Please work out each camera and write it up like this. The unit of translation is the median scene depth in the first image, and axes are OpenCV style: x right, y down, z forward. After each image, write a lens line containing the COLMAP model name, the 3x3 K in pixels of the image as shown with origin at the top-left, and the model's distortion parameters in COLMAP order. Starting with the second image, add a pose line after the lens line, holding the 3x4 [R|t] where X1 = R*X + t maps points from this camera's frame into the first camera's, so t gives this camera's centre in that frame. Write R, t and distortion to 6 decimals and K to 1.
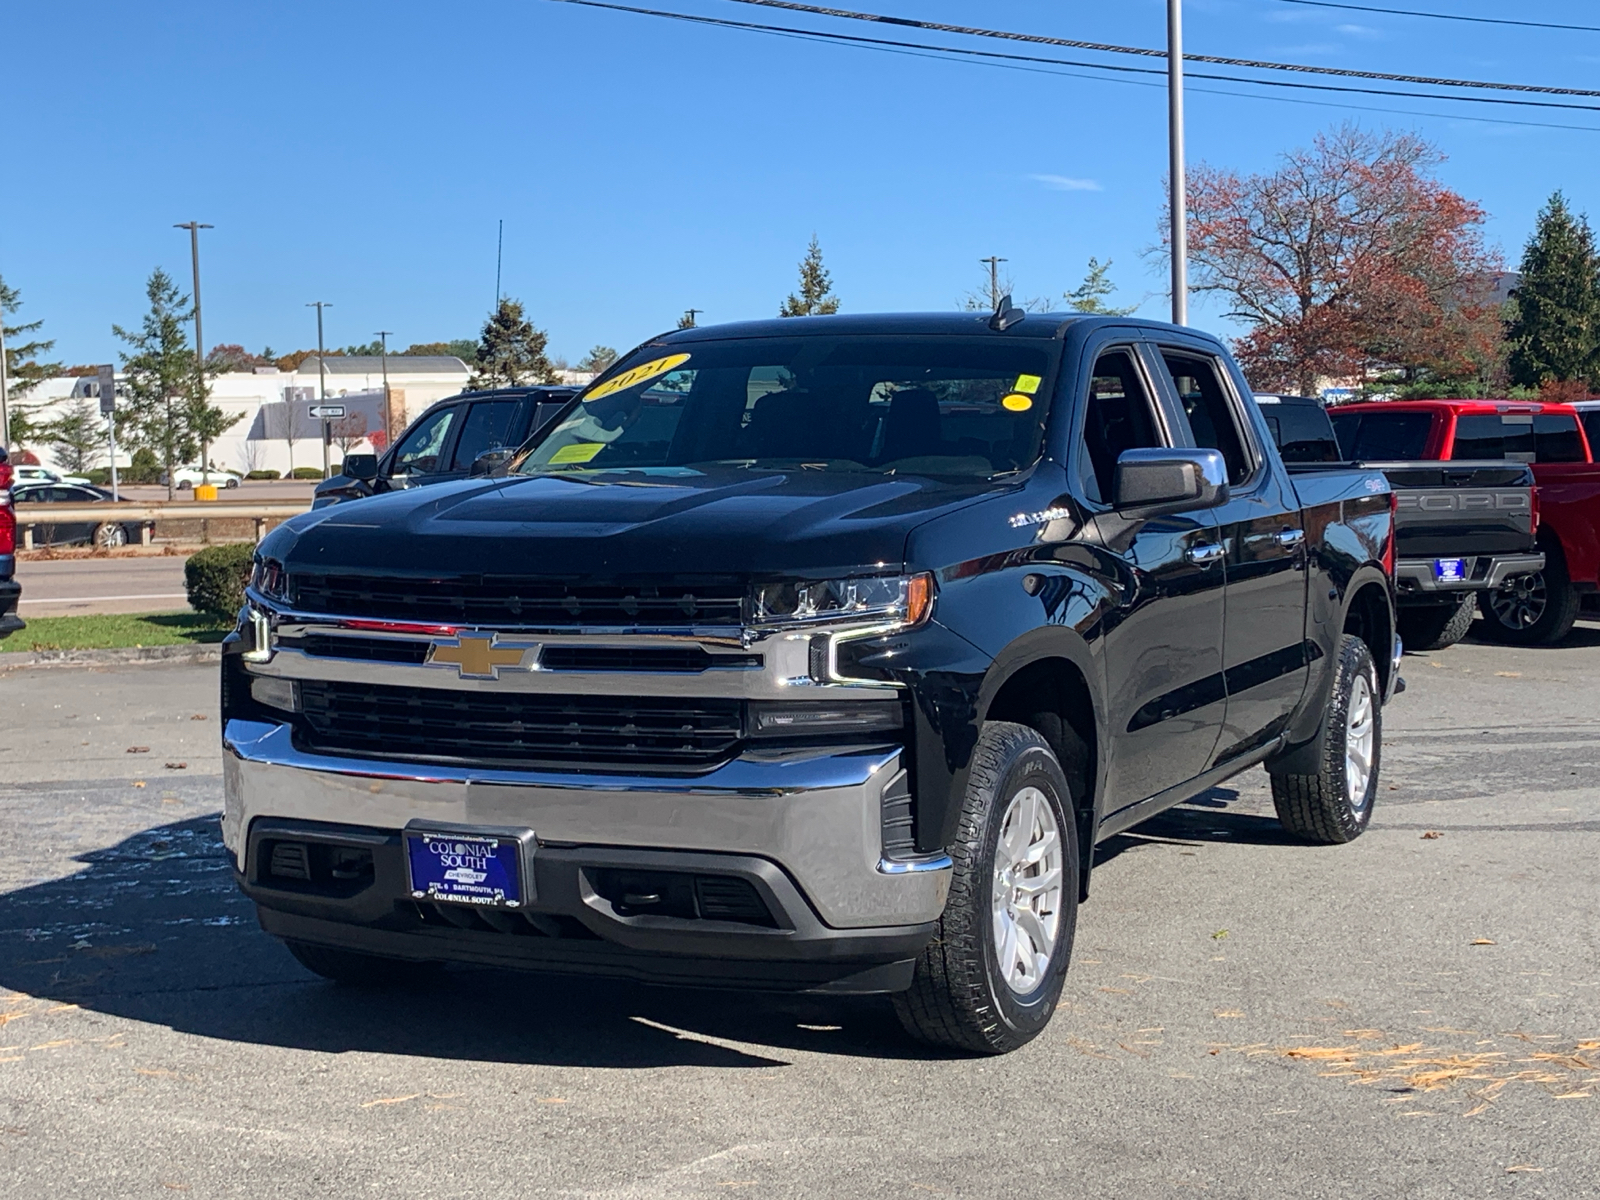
lens RADIAL K [[2443.0, 0, 821.0], [0, 2443.0, 600.4], [0, 0, 1]] dist [0.103353, -0.047516]
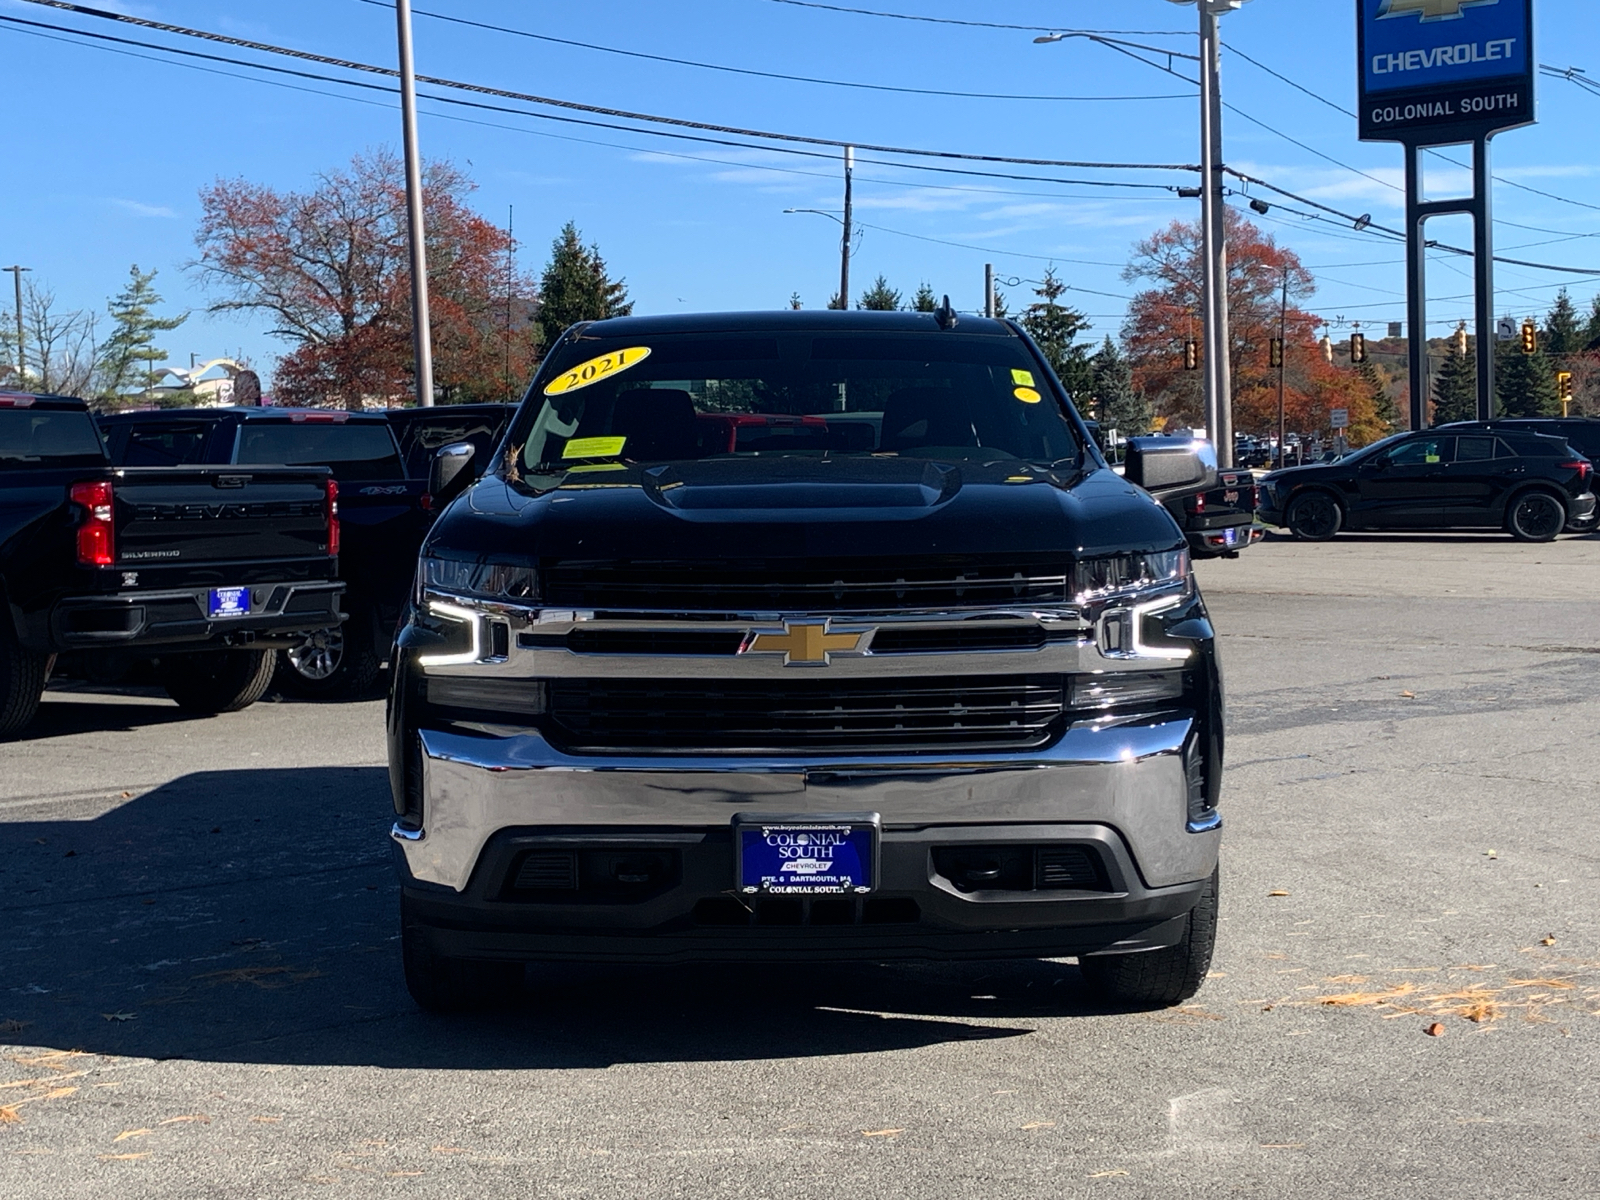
lens RADIAL K [[2443.0, 0, 821.0], [0, 2443.0, 600.4], [0, 0, 1]] dist [0.103353, -0.047516]
pose [[0.909308, -0.032571, 0.414846, -0.454614], [0.036389, 0.999337, -0.001300, 0.006215], [-0.414529, 0.016277, 0.909891, 0.087263]]
